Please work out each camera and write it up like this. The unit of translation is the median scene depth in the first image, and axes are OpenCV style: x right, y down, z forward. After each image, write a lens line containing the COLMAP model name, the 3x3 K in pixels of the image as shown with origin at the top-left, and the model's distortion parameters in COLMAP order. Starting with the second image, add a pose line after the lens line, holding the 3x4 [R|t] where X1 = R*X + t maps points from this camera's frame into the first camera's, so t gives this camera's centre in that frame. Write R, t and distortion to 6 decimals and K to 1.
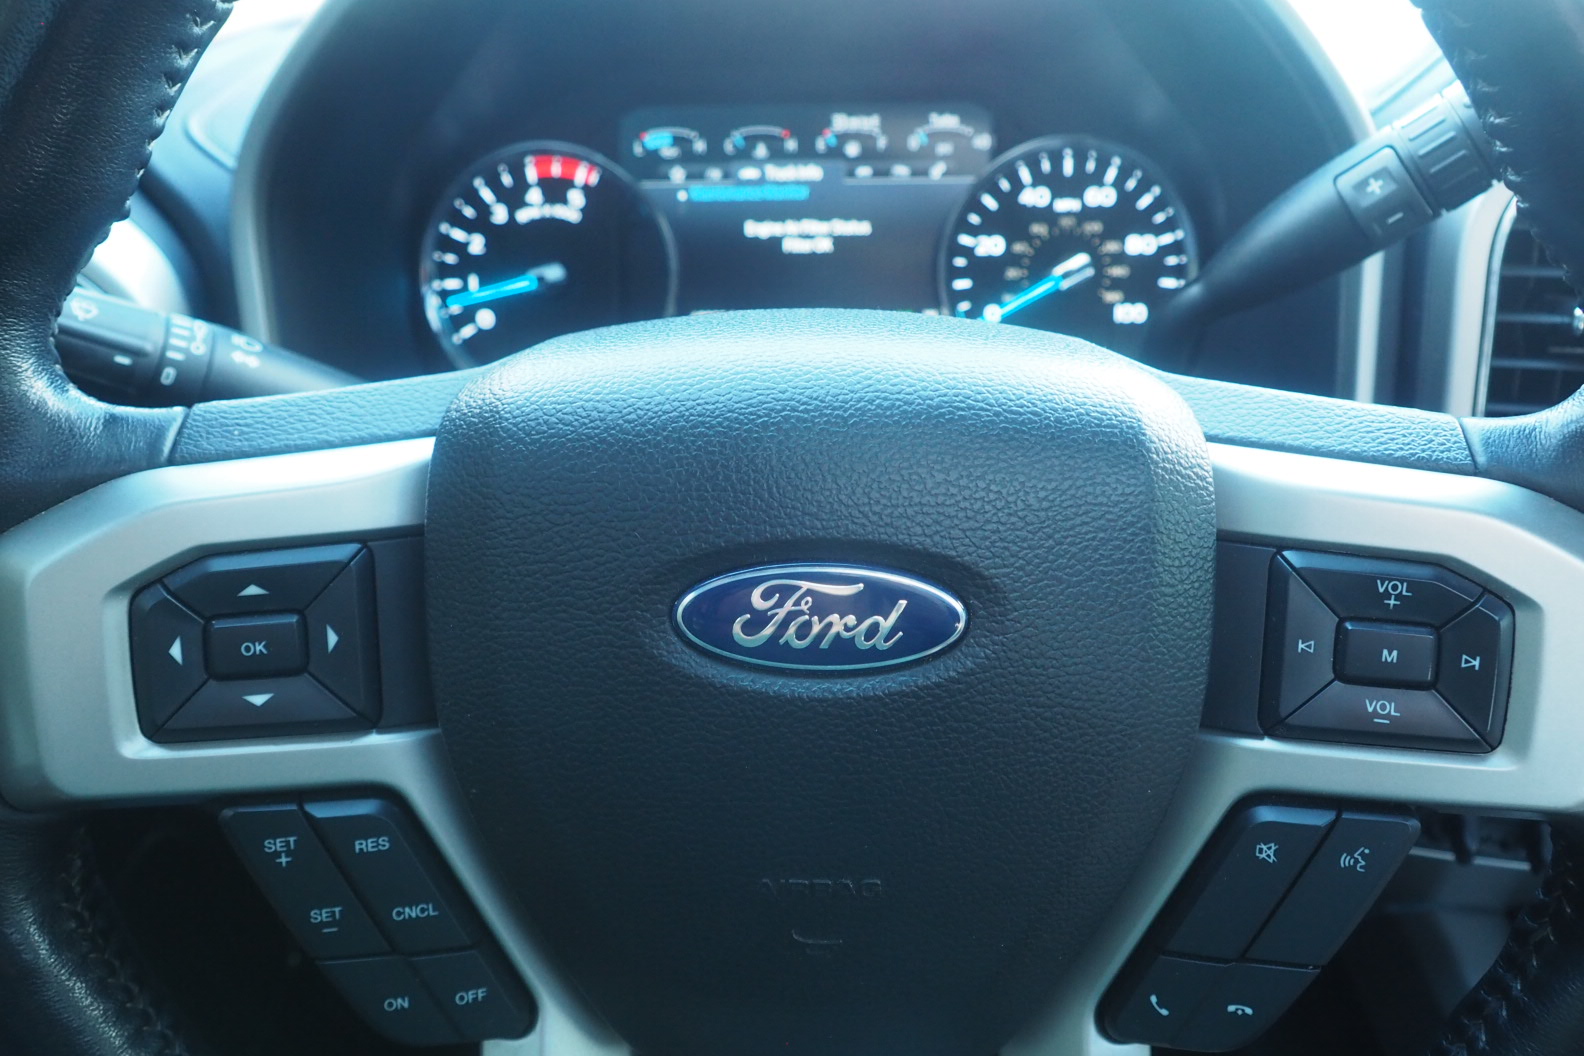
lens RADIAL K [[1116.0, 0, 792.0], [0, 1116.0, 528.0], [0, 0, 1]] dist [-0.037444, -0.000125]
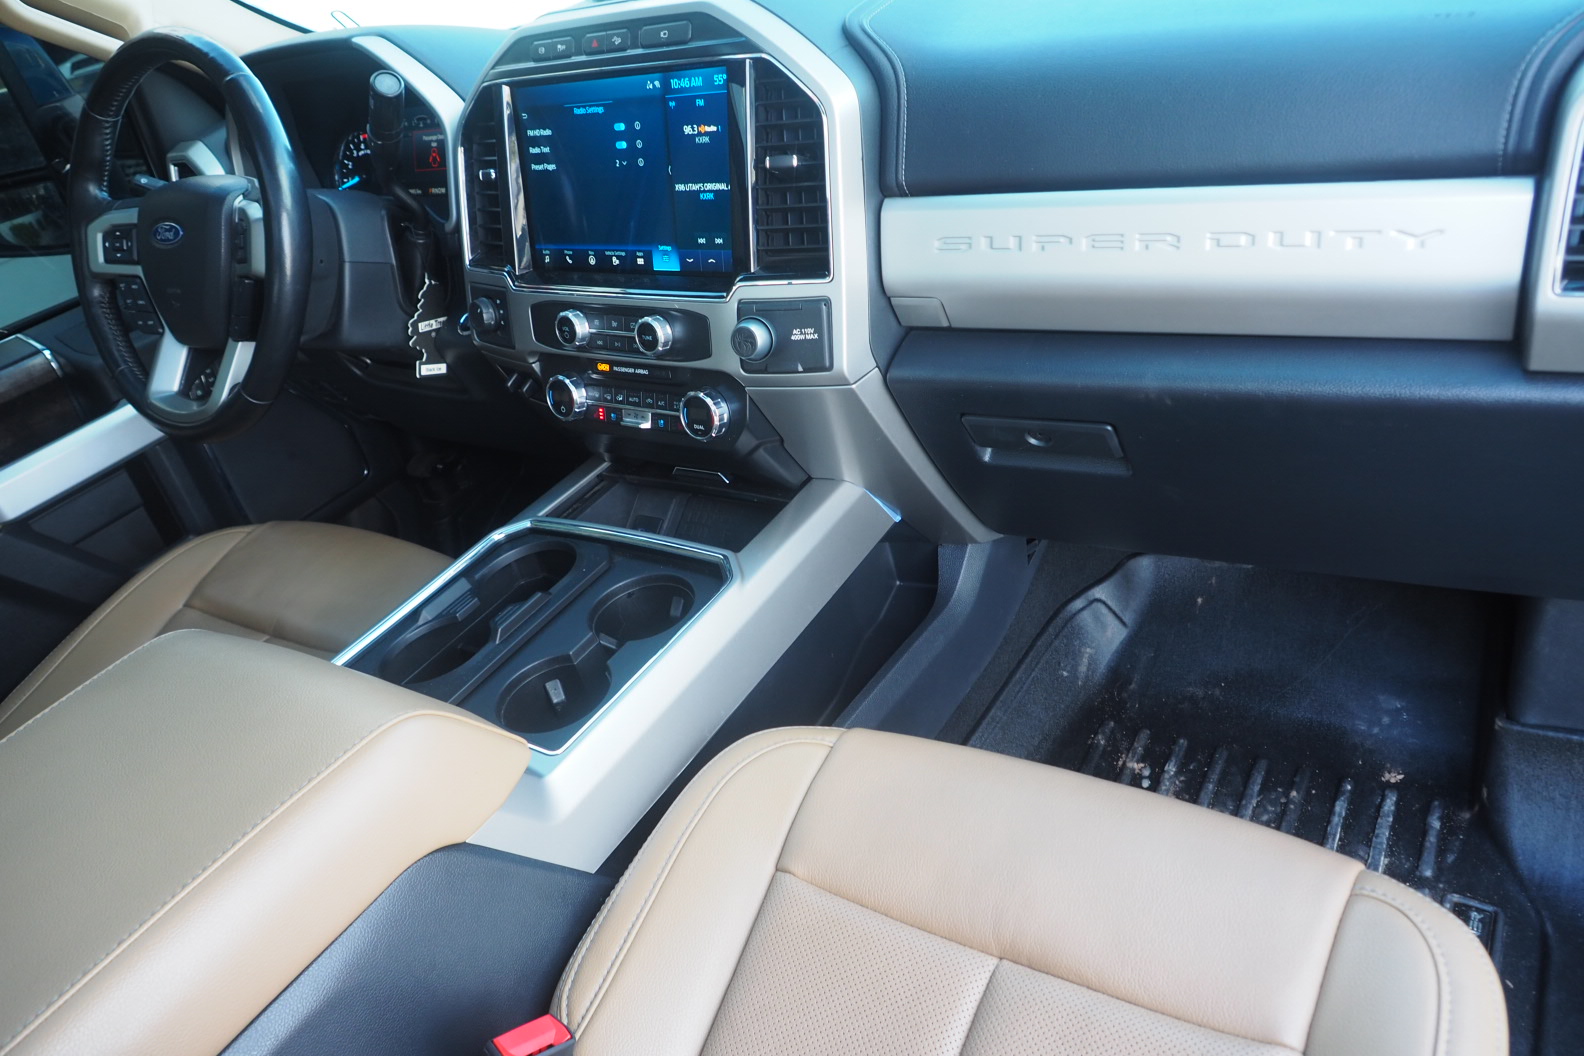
lens RADIAL K [[1116.9, 0, 792.0], [0, 1116.9, 528.0], [0, 0, 1]] dist [-0.020706, 0.002493]
pose [[0.838846, 0.138035, -0.526577, 2.885046], [-0.111228, 0.990371, 0.082423, 0.371201], [0.532884, -0.010570, 0.846122, -0.976127]]
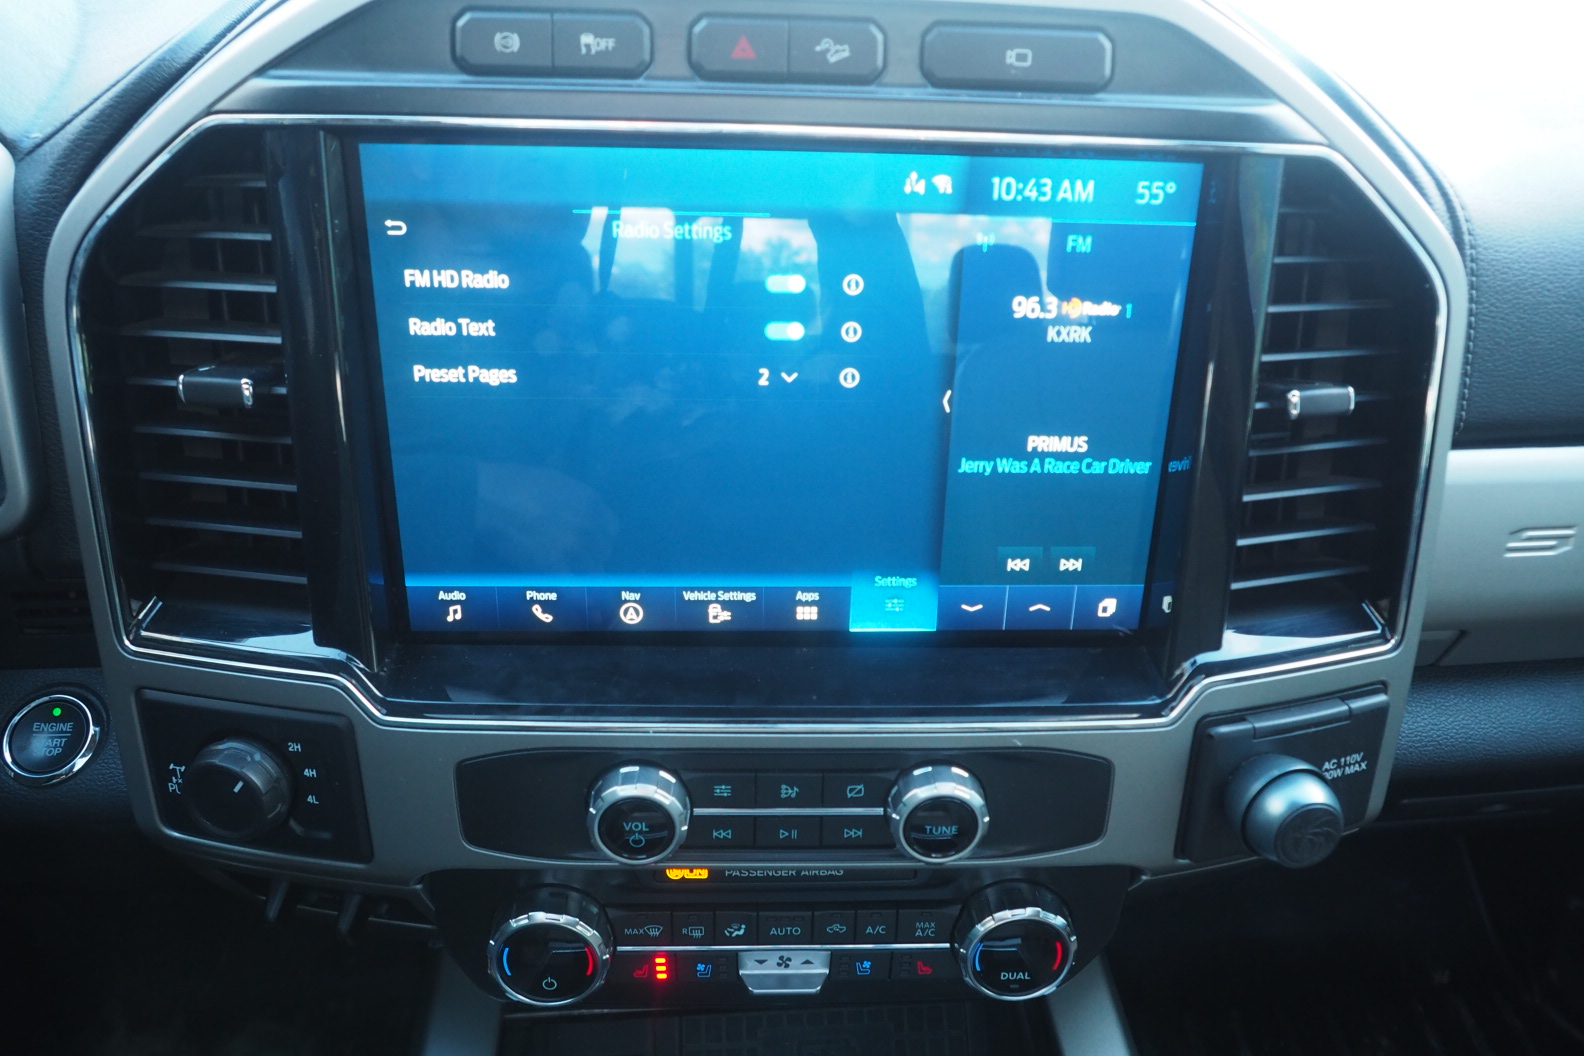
lens RADIAL K [[1116.0, 0, 792.0], [0, 1116.0, 528.0], [0, 0, 1]] dist [-0.037444, -0.000125]
pose [[0.993880, -0.016992, 0.109149, 1.070506], [0.009981, 0.997871, 0.064457, -0.118538], [-0.110012, -0.062973, 0.991933, 0.002621]]
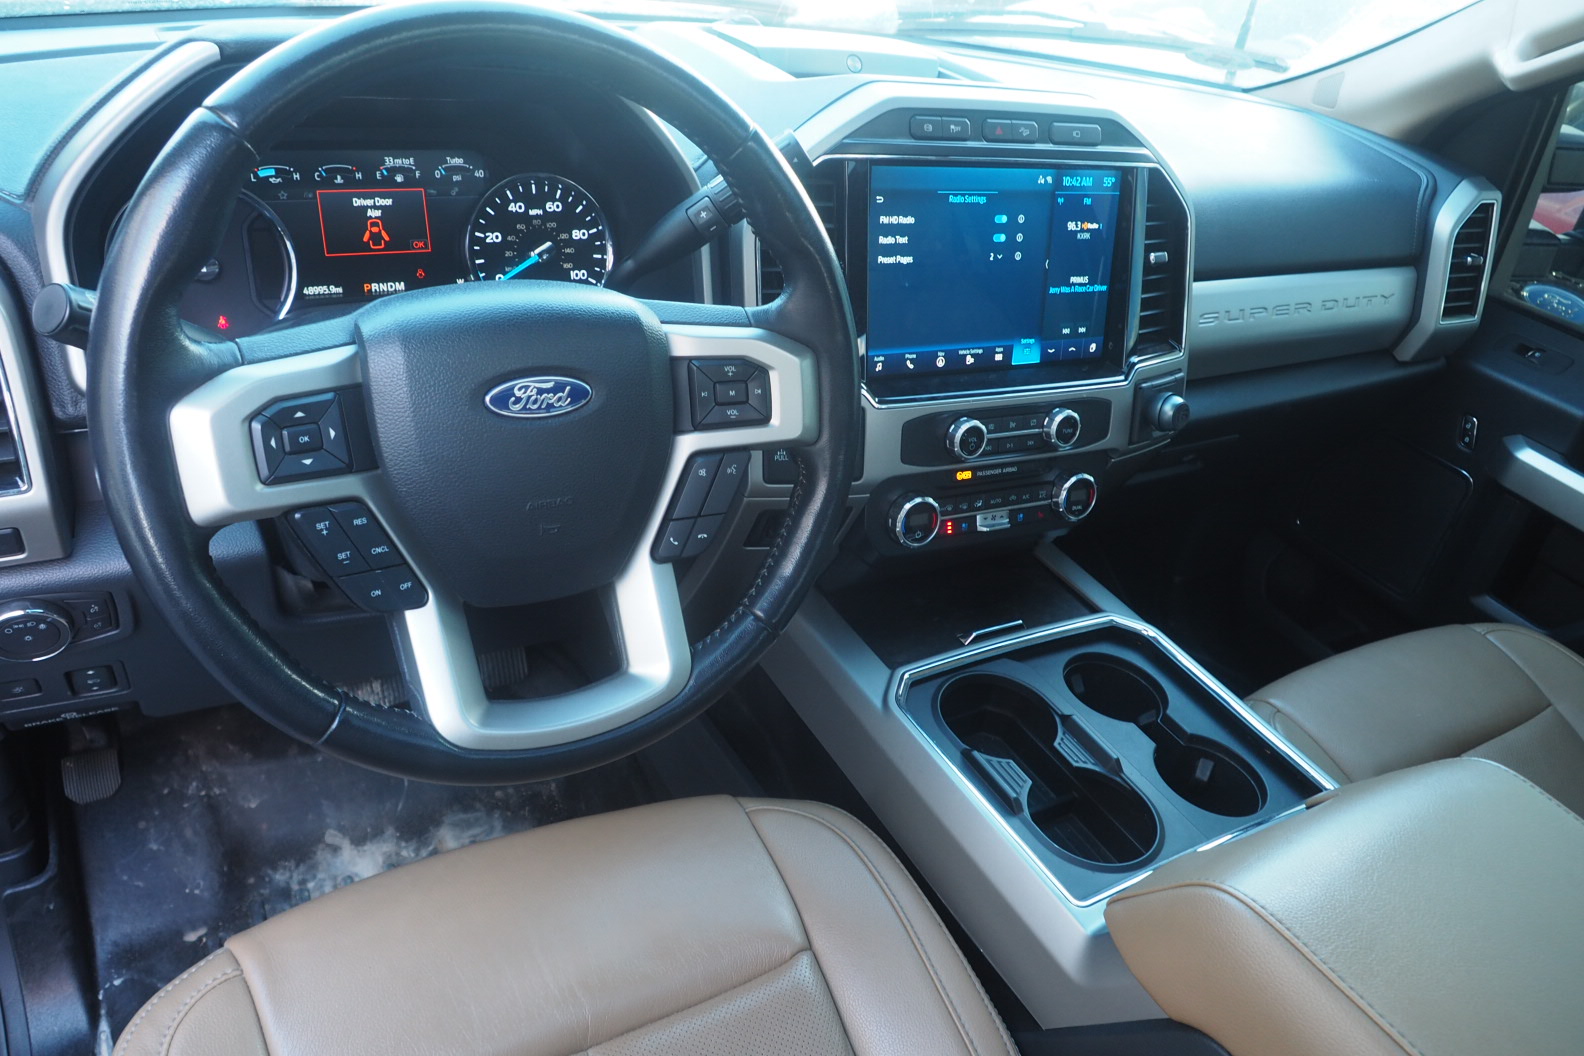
lens RADIAL K [[1116.9, 0, 792.0], [0, 1116.9, 528.0], [0, 0, 1]] dist [-0.020706, 0.002493]
pose [[0.847857, -0.153025, 0.507663, -0.465942], [0.134951, 0.988197, 0.072487, 0.150209], [-0.512763, 0.007051, 0.858501, -0.857385]]
